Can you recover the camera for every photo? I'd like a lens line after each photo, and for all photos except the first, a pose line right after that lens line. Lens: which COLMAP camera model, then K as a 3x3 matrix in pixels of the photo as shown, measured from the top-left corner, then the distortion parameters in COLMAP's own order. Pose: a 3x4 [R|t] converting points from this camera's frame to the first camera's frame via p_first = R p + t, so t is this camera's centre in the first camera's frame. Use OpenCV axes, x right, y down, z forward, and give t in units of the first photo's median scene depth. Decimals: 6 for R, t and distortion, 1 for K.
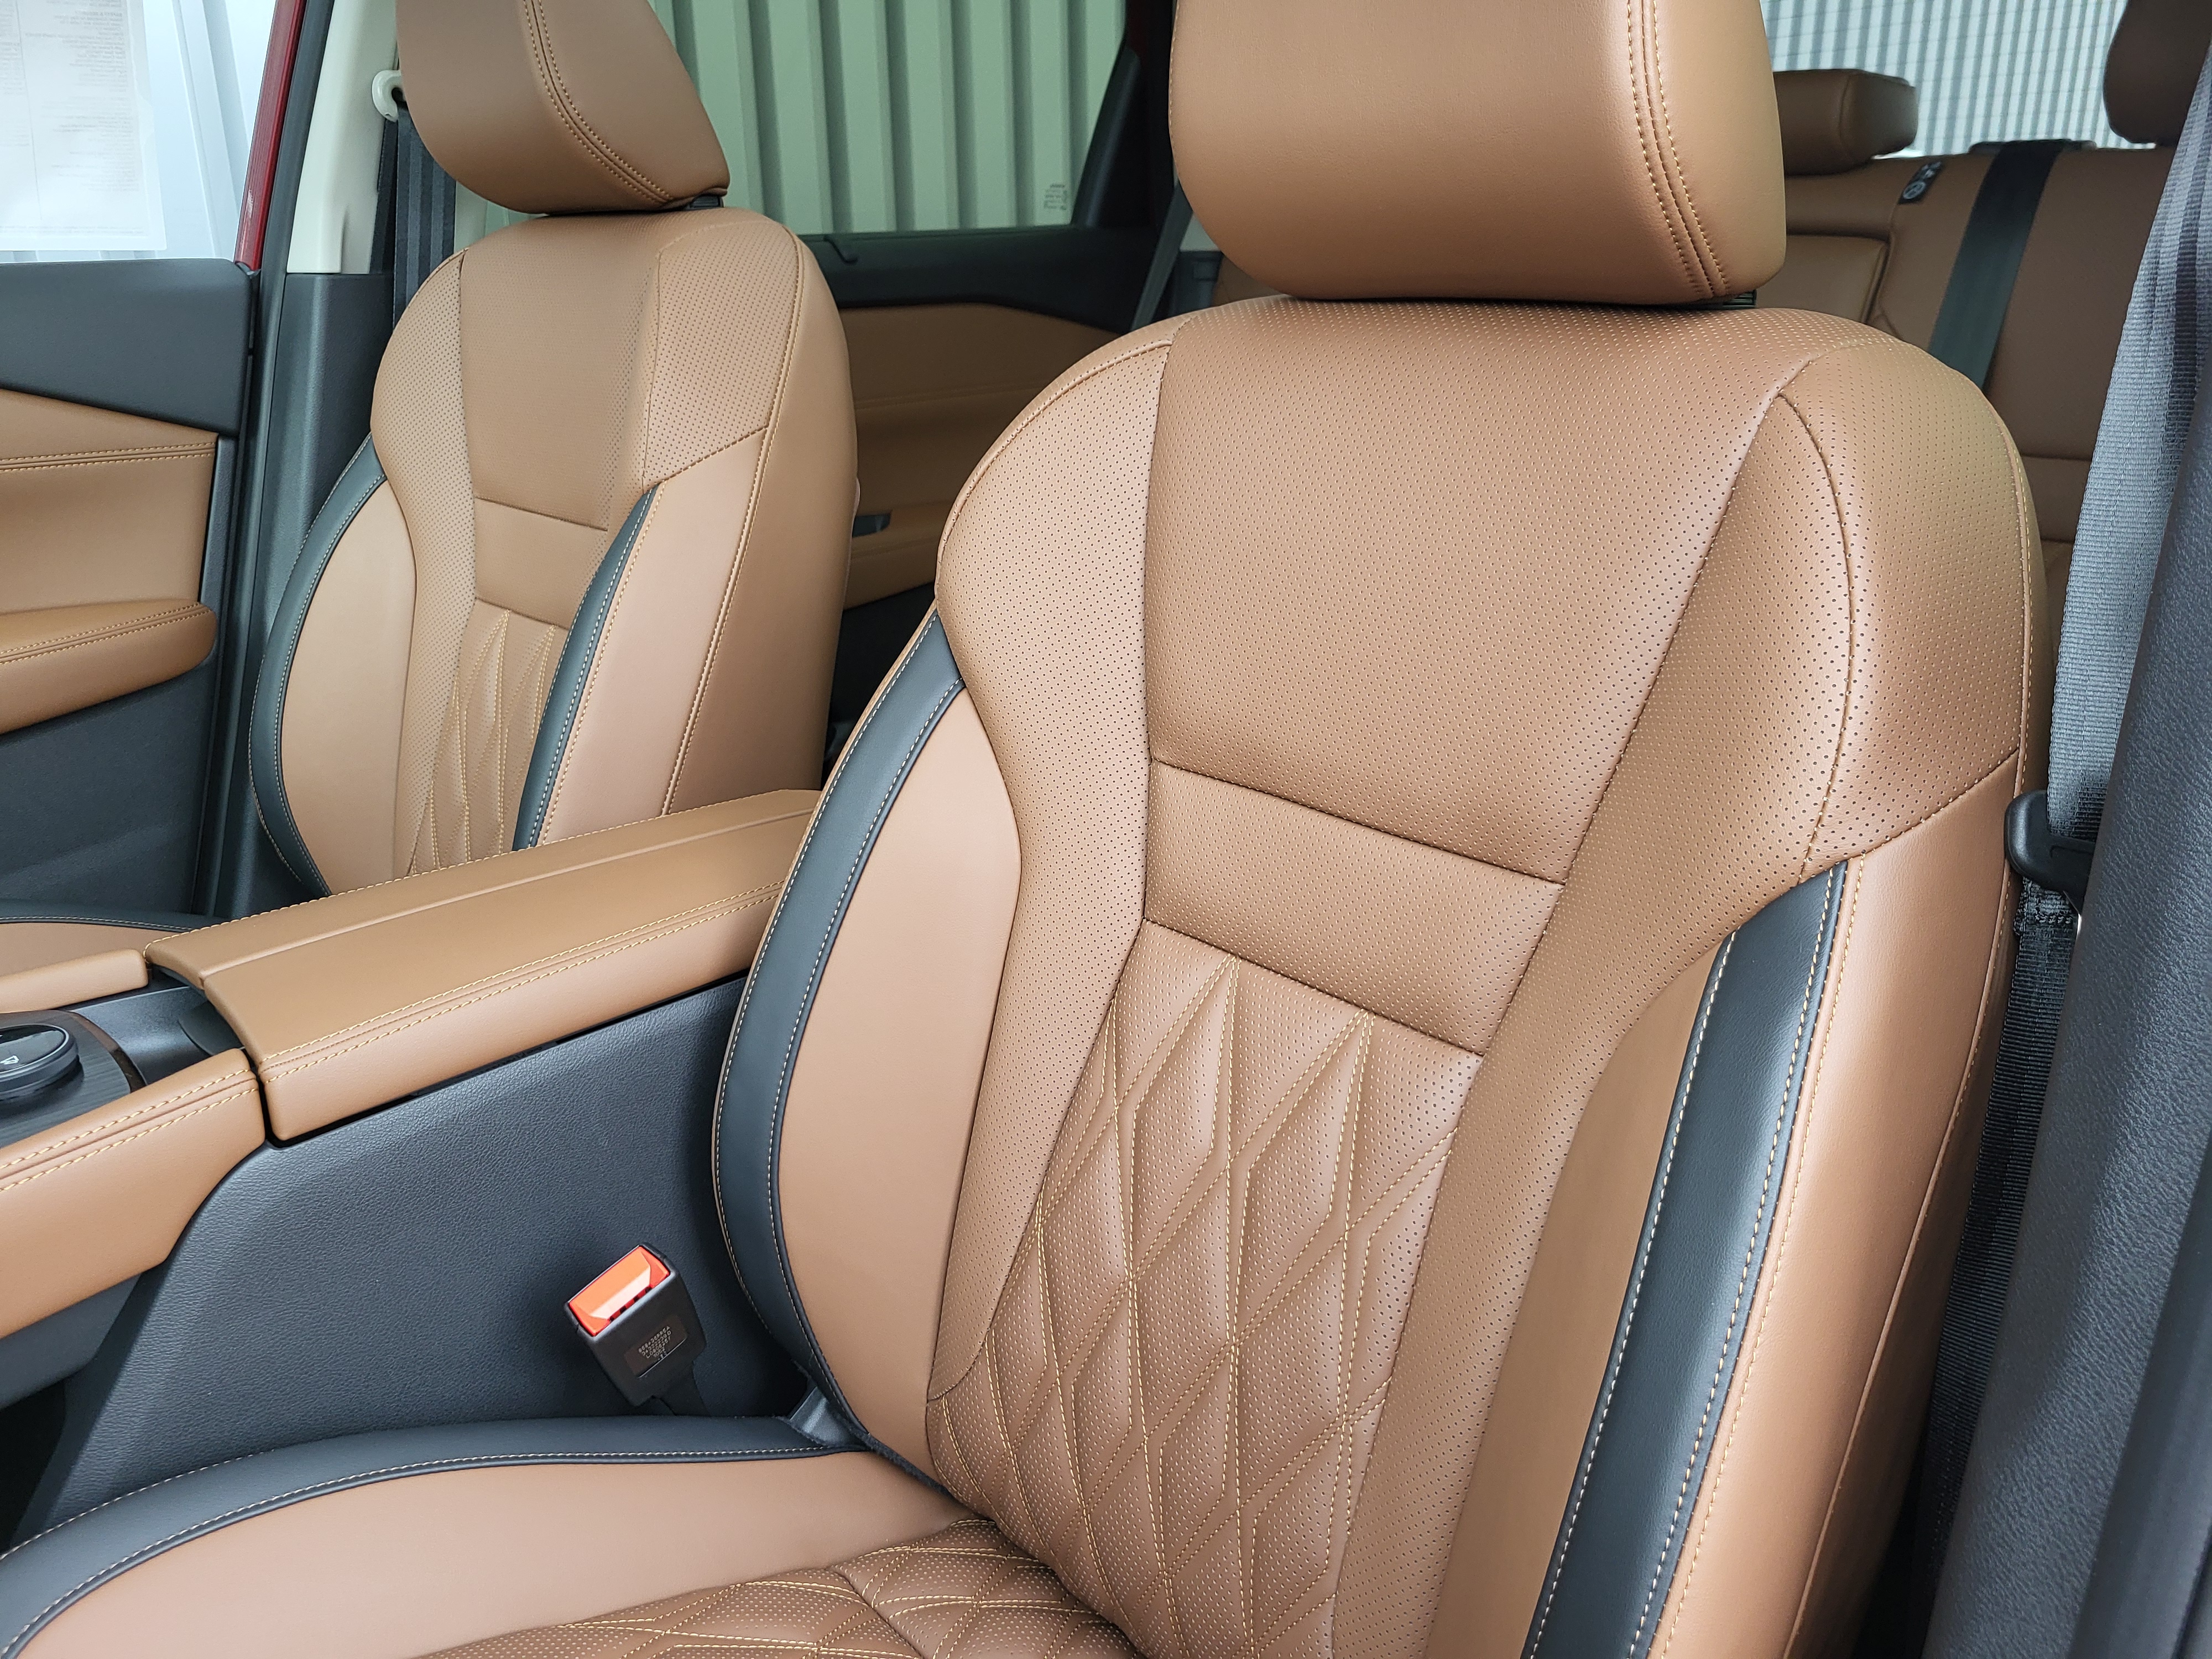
lens RADIAL K [[1693.7, 0, 1154.3], [0, 1693.7, 833.8], [0, 0, 1]] dist [0.012862, -0.002240]
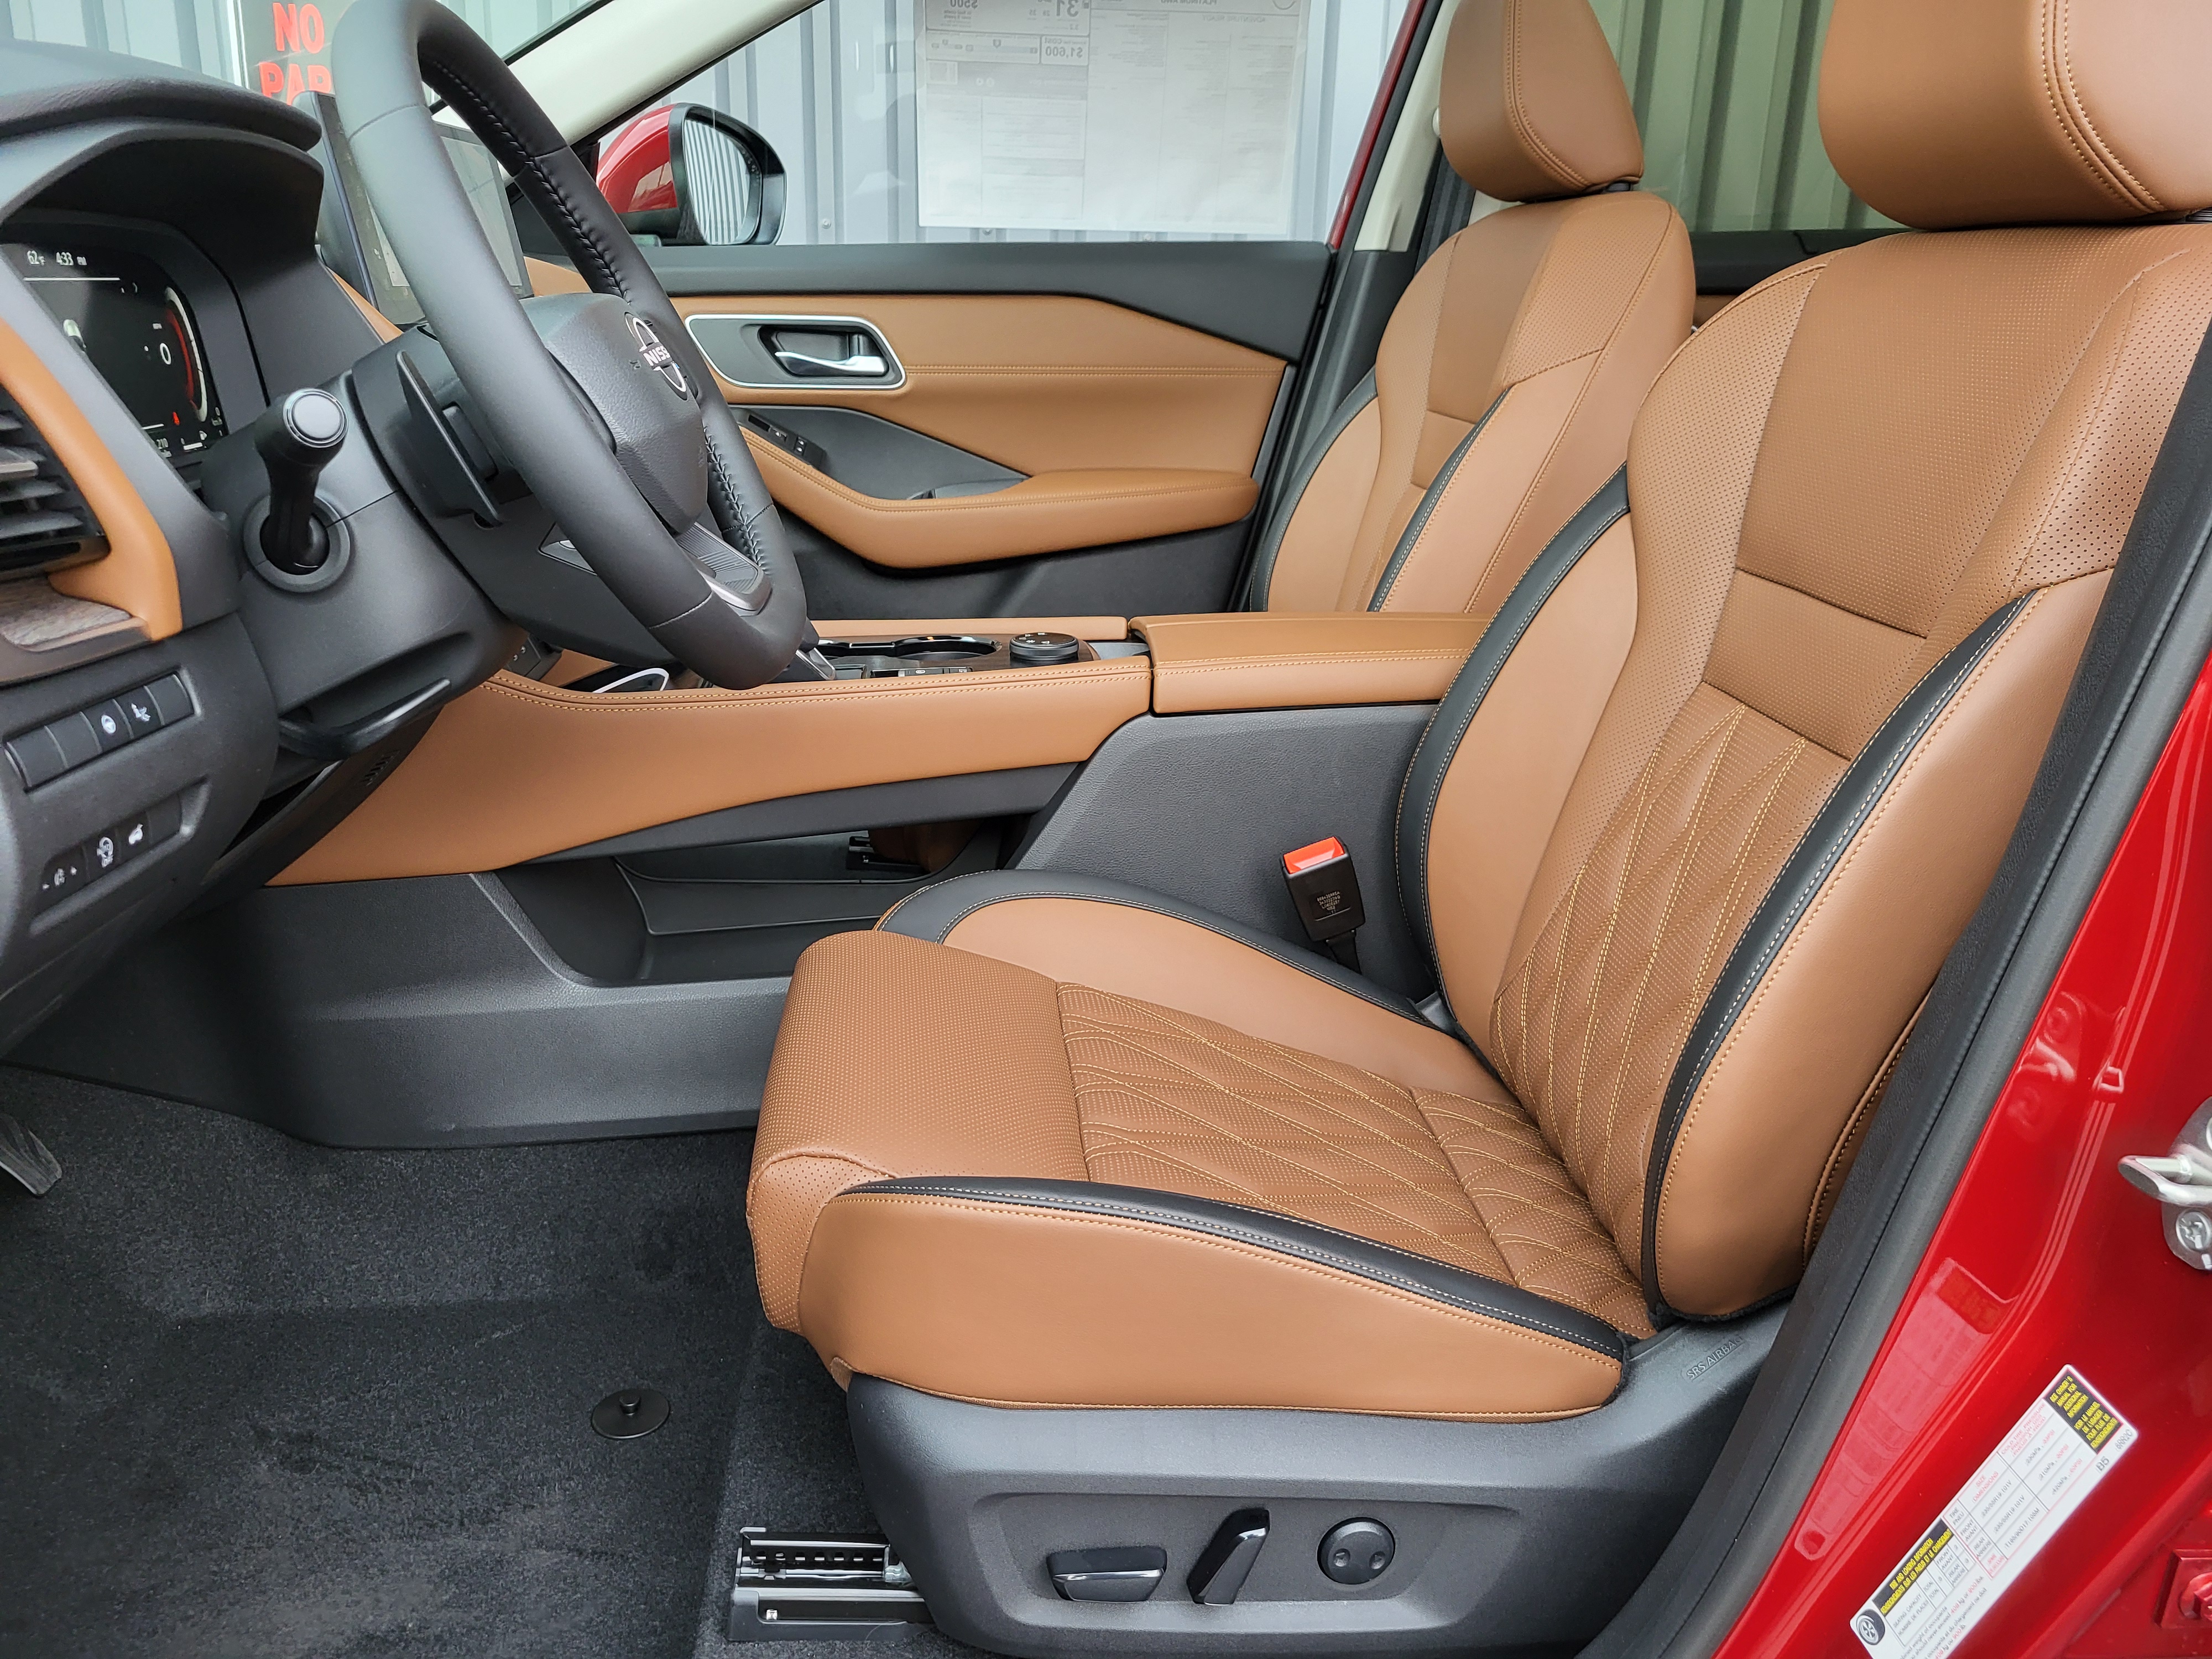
lens RADIAL K [[1663.5, 0, 1100.9], [0, 1663.5, 794.1], [0, 0, 1]] dist [0.021563, -0.010590]
pose [[0.786493, 0.194106, -0.586304, 0.390081], [-0.213118, 0.976313, 0.037339, 0.179968], [0.579664, 0.095585, 0.809230, -0.343580]]
